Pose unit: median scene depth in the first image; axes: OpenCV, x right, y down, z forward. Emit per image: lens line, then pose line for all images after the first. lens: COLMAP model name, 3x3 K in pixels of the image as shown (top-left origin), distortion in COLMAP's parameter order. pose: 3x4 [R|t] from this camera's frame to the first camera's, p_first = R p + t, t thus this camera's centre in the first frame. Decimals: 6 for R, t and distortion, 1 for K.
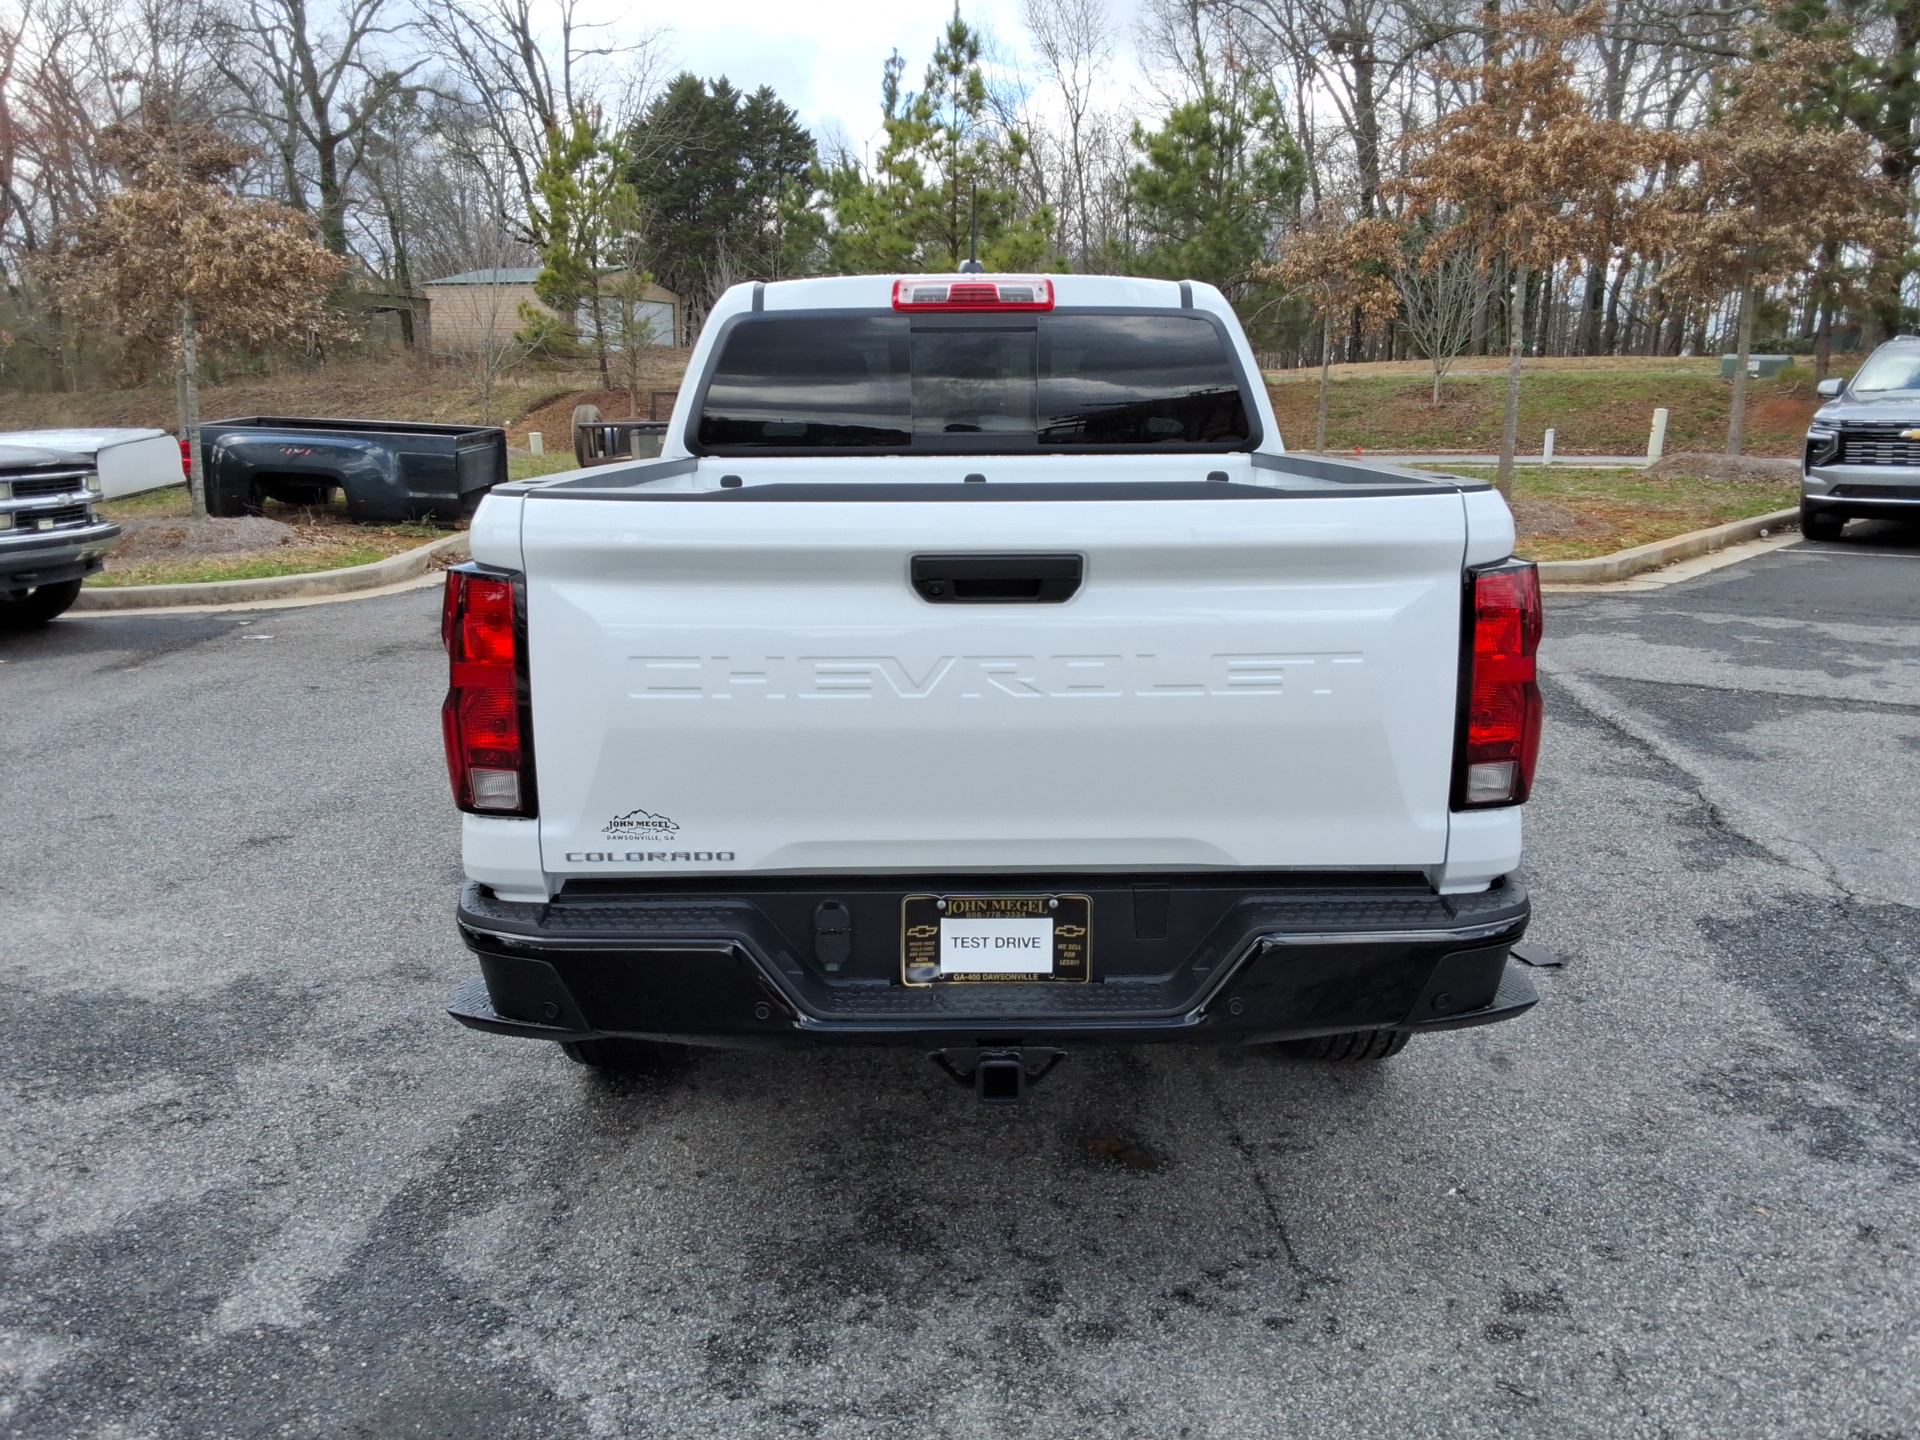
lens RADIAL K [[1542.5, 0, 986.5], [0, 1542.5, 679.7], [0, 0, 1]] dist [0.101396, -0.158298]
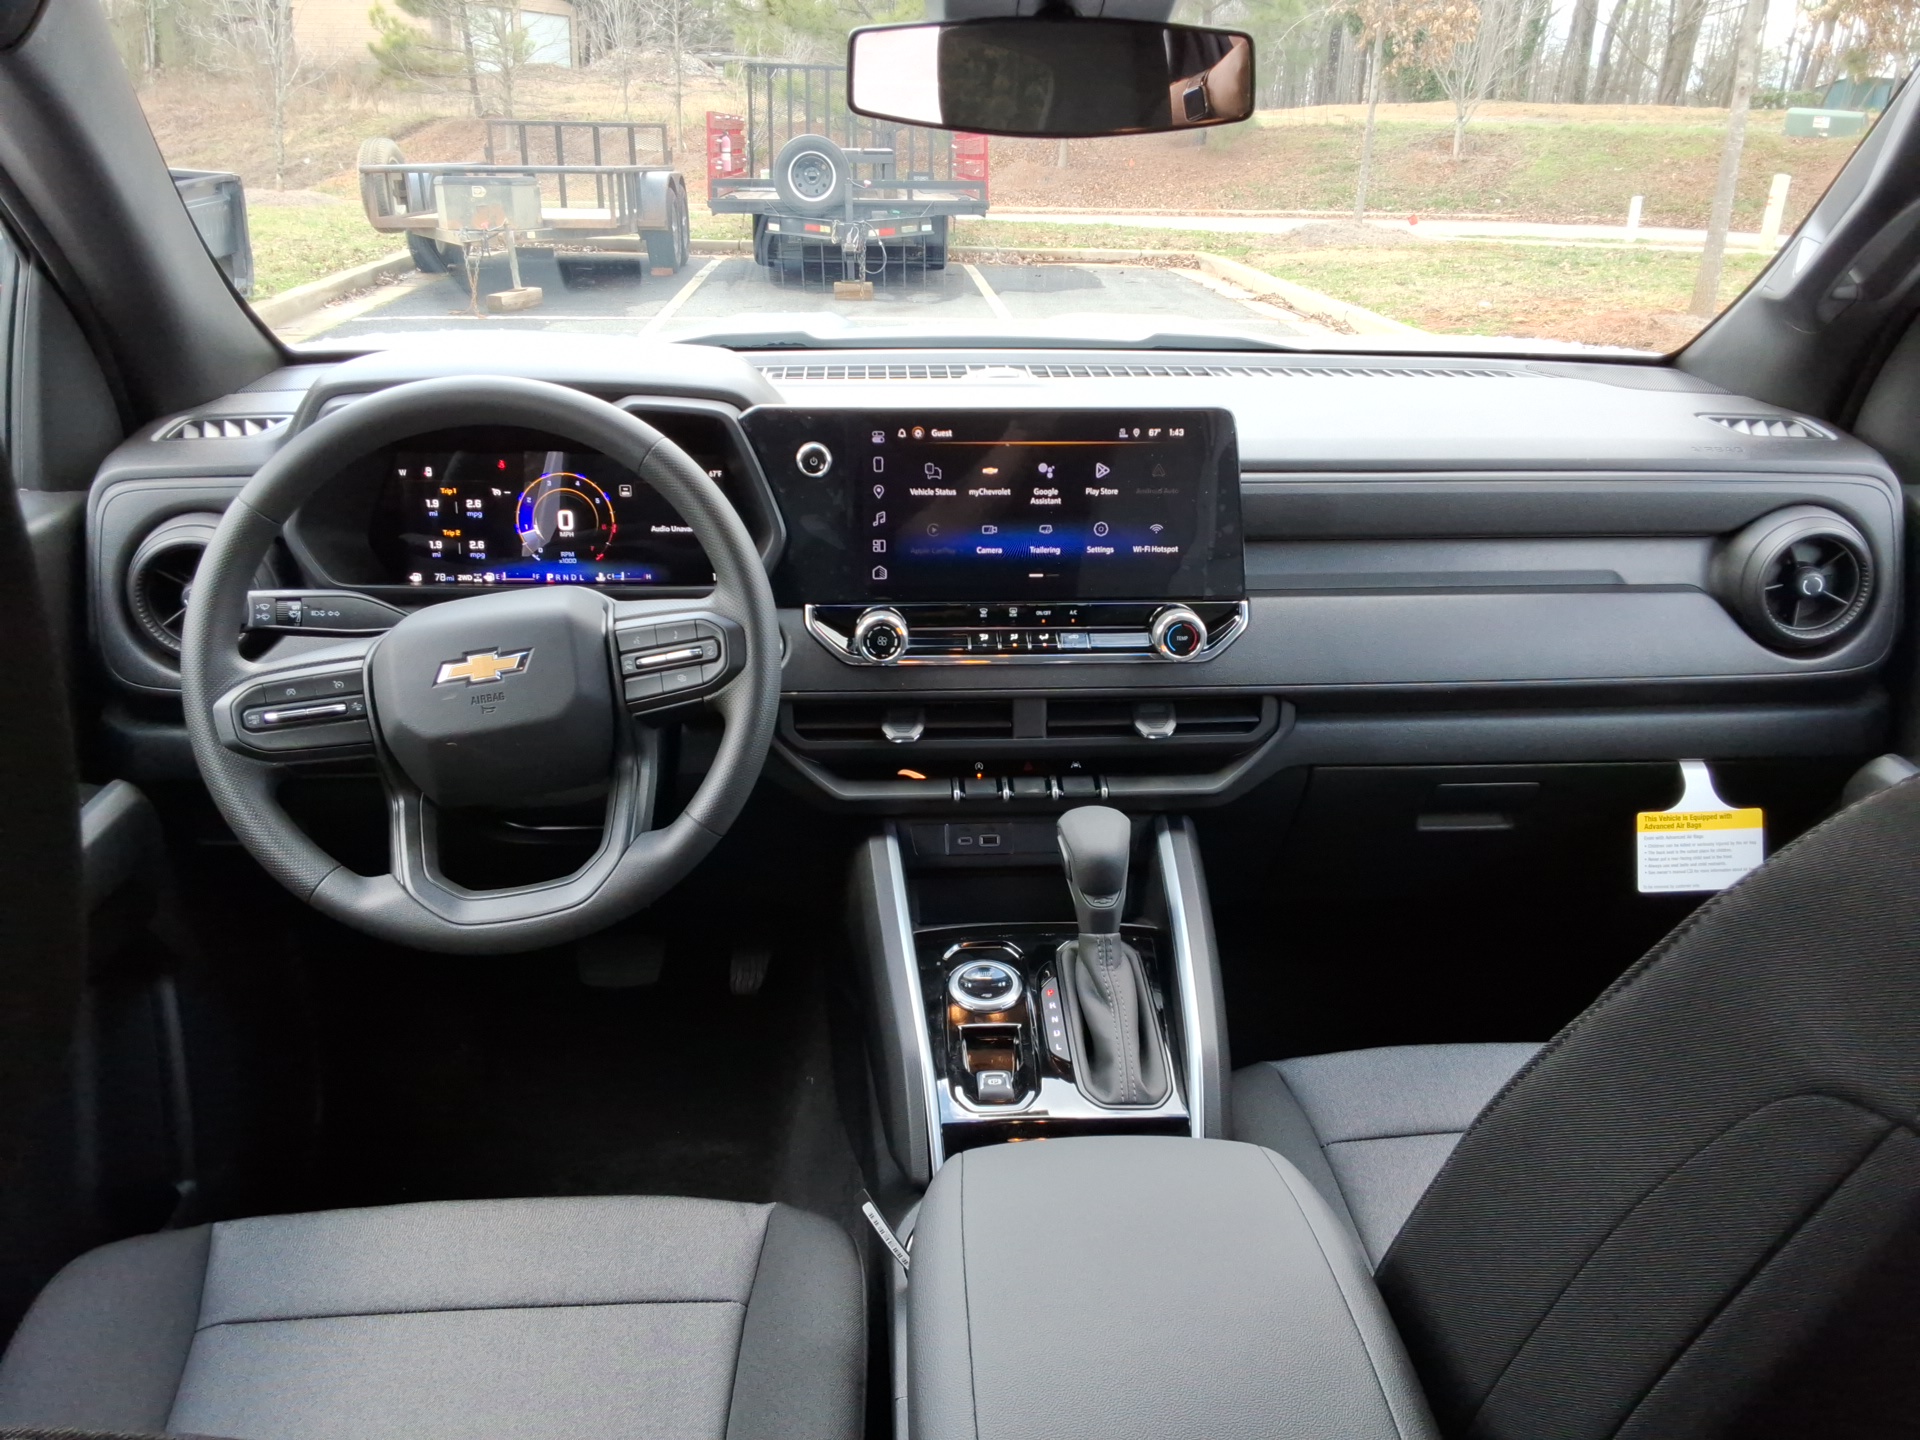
lens RADIAL K [[1542.5, 0, 1010.8], [0, 1542.5, 691.1], [0, 0, 1]] dist [0.101396, -0.158298]
pose [[0.998357, 0.001515, 0.057275, -0.016682], [-0.010680, 0.987049, 0.160065, -0.089373], [-0.056291, -0.160414, 0.985443, 0.473106]]
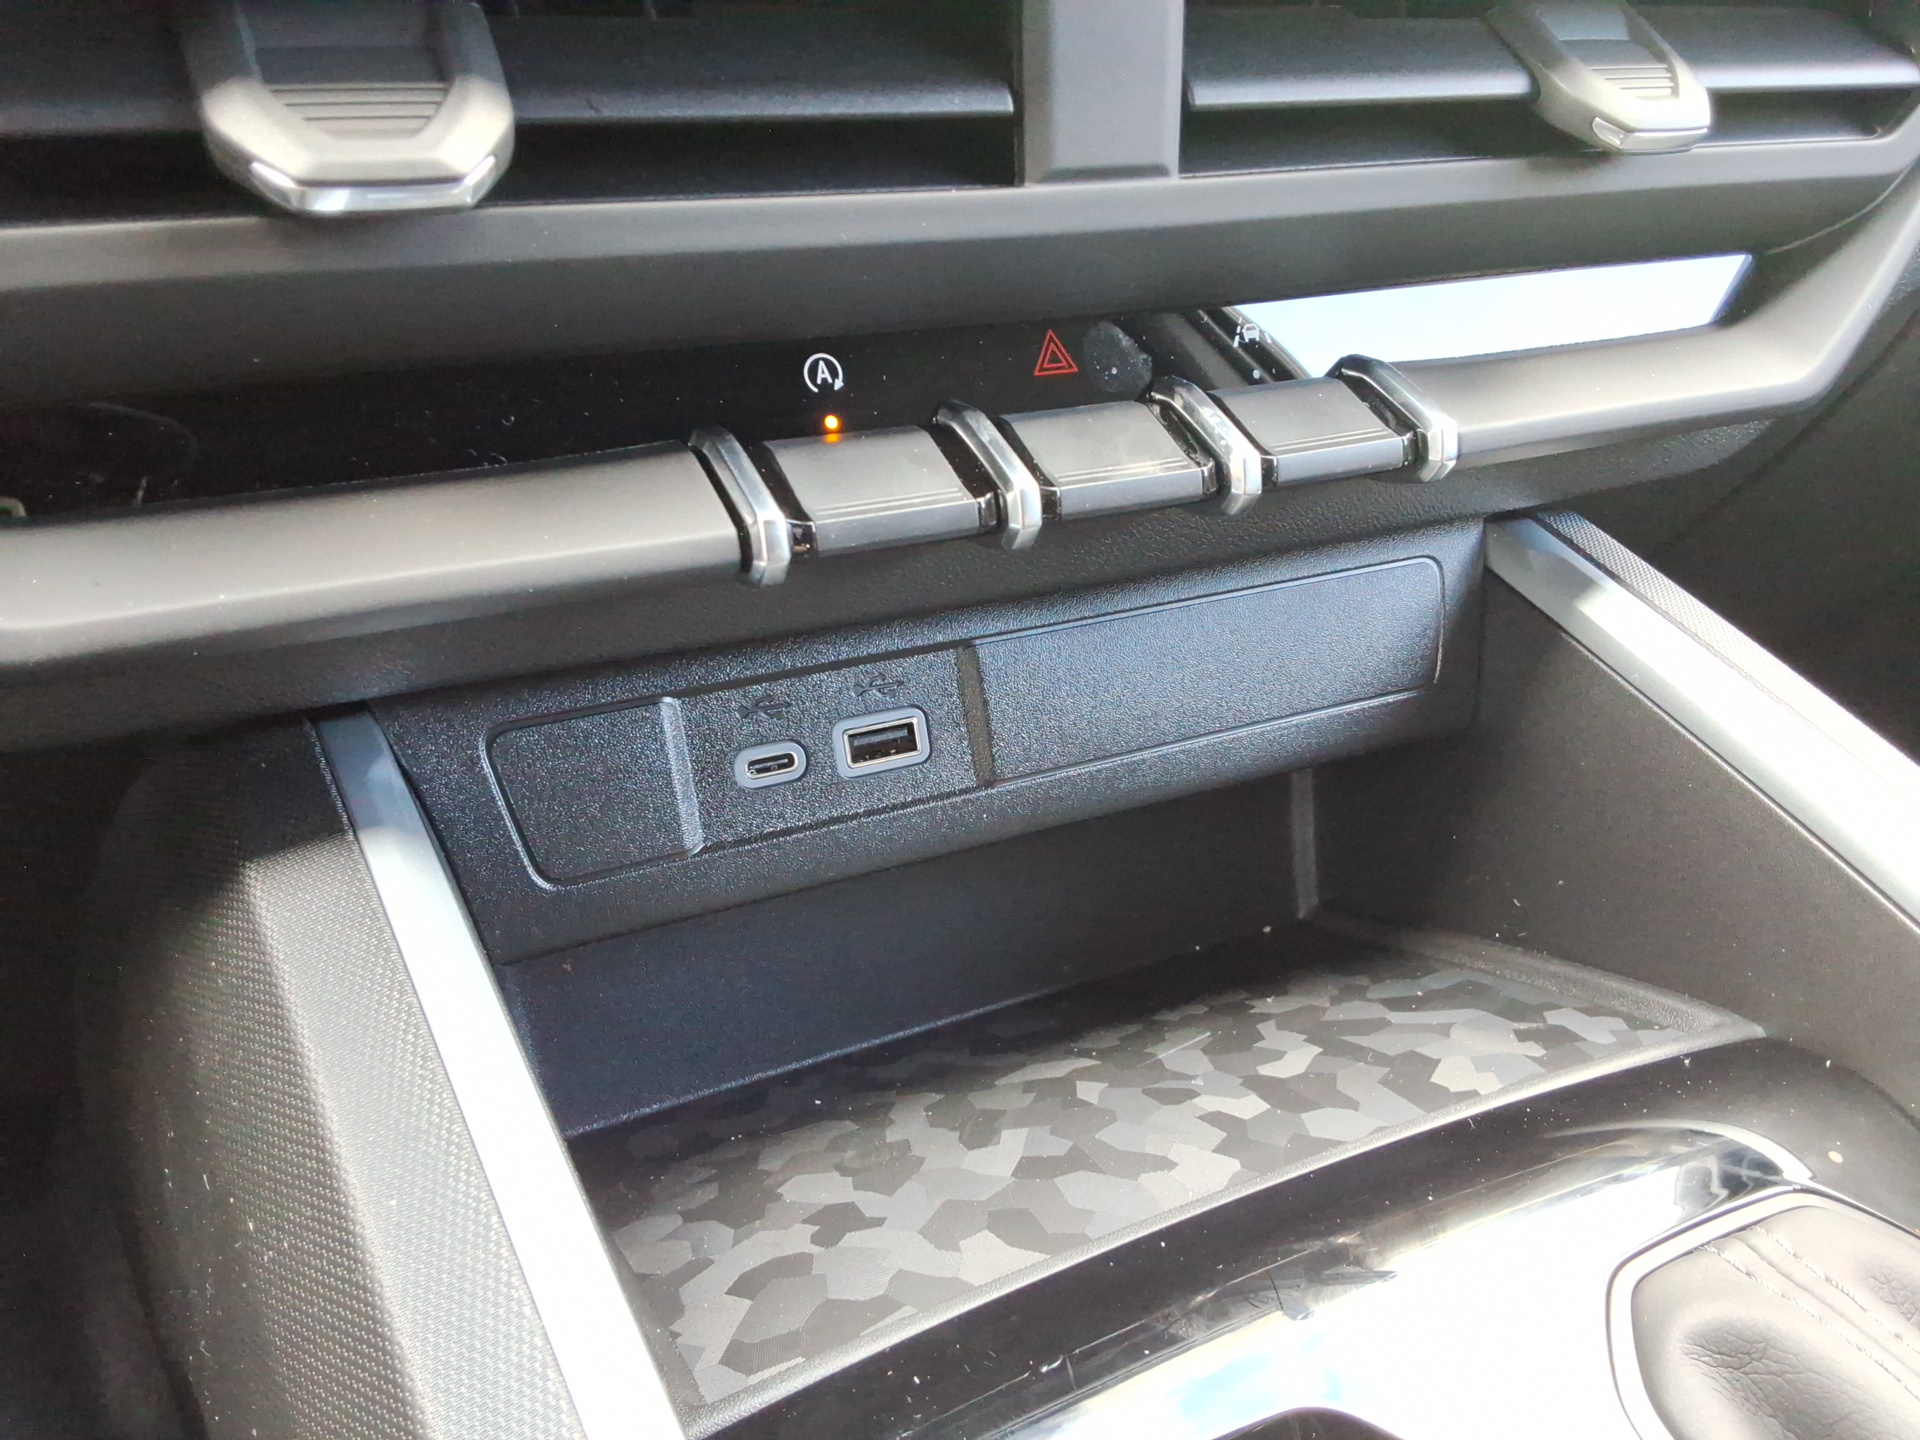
lens RADIAL K [[1542.5, 0, 976.0], [0, 1542.5, 711.5], [0, 0, 1]] dist [0.101396, -0.158298]
pose [[0.896711, -0.174242, 0.406876, -0.019947], [0.028054, 0.939780, 0.340626, -0.069104], [-0.441726, -0.294029, 0.847600, 0.561575]]
